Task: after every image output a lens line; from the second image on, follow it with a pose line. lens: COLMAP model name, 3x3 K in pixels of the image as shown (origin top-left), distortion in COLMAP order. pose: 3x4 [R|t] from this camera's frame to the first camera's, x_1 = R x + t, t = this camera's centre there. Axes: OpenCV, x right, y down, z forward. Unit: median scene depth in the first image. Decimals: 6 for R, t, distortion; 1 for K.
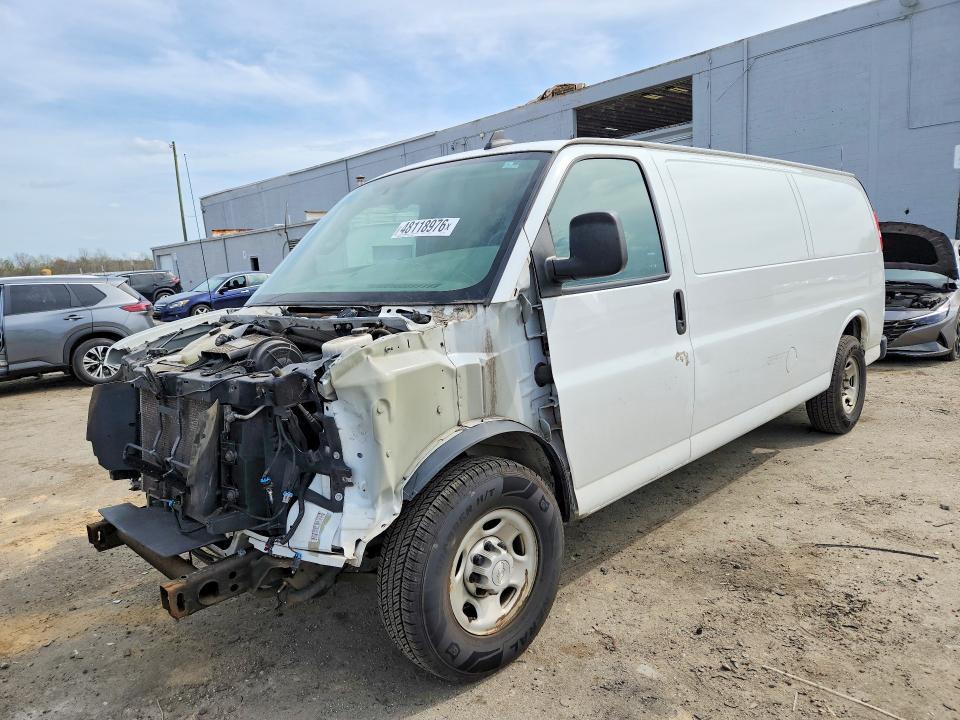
lens RADIAL K [[659.6, 0, 482.4], [0, 659.6, 362.7], [0, 0, 1]] dist [0.037768, -0.015167]
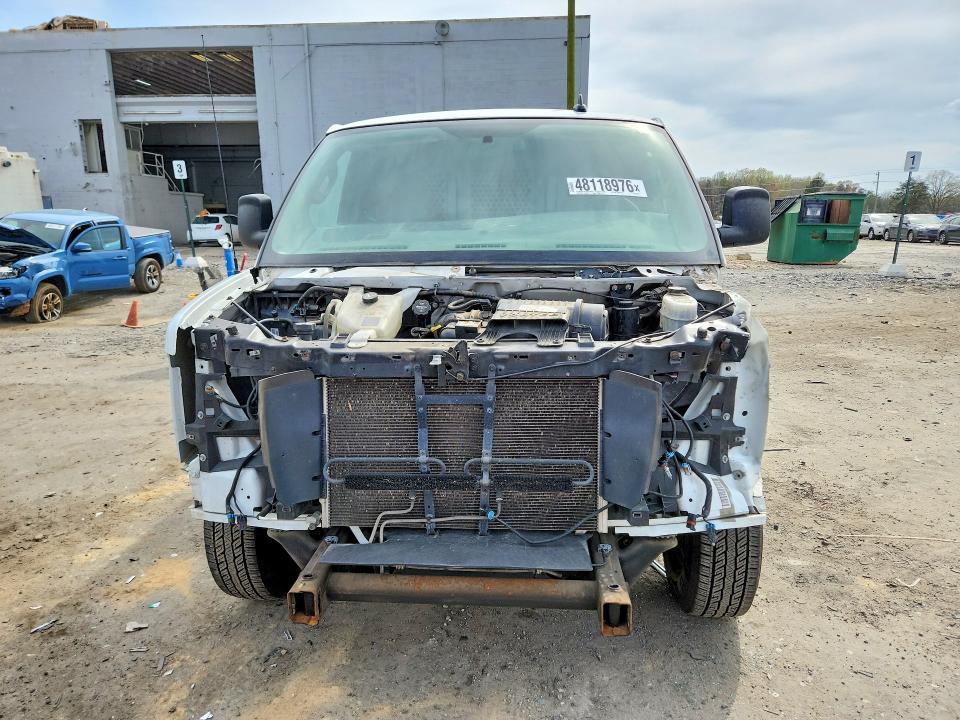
lens RADIAL K [[659.6, 0, 483.0], [0, 659.6, 357.7], [0, 0, 1]] dist [0.037768, -0.015167]
pose [[0.755350, -0.068564, 0.651724, -0.287832], [0.054105, 0.997641, 0.042249, -0.001756], [-0.653084, 0.003349, 0.757278, 0.126994]]
